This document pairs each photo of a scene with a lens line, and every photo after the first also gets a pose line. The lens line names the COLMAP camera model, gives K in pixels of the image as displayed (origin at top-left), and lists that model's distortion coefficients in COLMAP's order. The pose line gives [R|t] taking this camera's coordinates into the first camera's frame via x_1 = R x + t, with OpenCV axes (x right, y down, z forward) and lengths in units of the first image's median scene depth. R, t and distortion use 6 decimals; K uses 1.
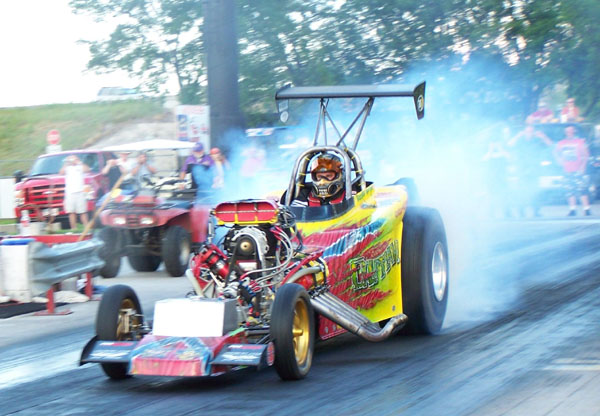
lens RADIAL K [[2094.5, 0, 300.0], [0, 2094.5, 208.0], [0, 0, 1]] dist [-0.014689, -0.973238]
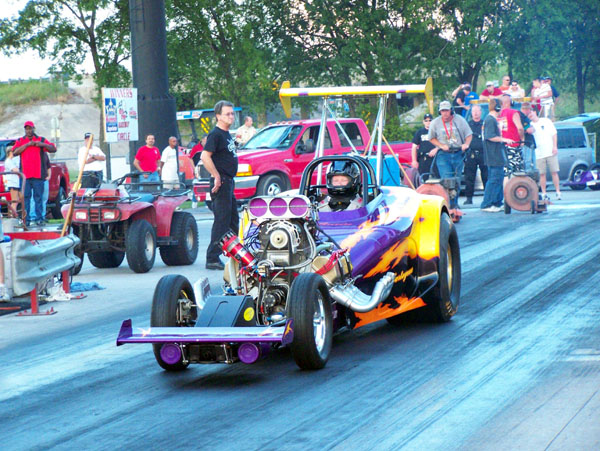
lens RADIAL K [[2438.5, 0, 300.0], [0, 2438.5, 225.5], [0, 0, 1]] dist [-0.036413, -9.024411]
pose [[0.996168, -0.014711, 0.086212, -0.061685], [0.013181, 0.999746, 0.018299, -0.006112], [-0.086459, -0.017093, 0.996109, -0.085900]]
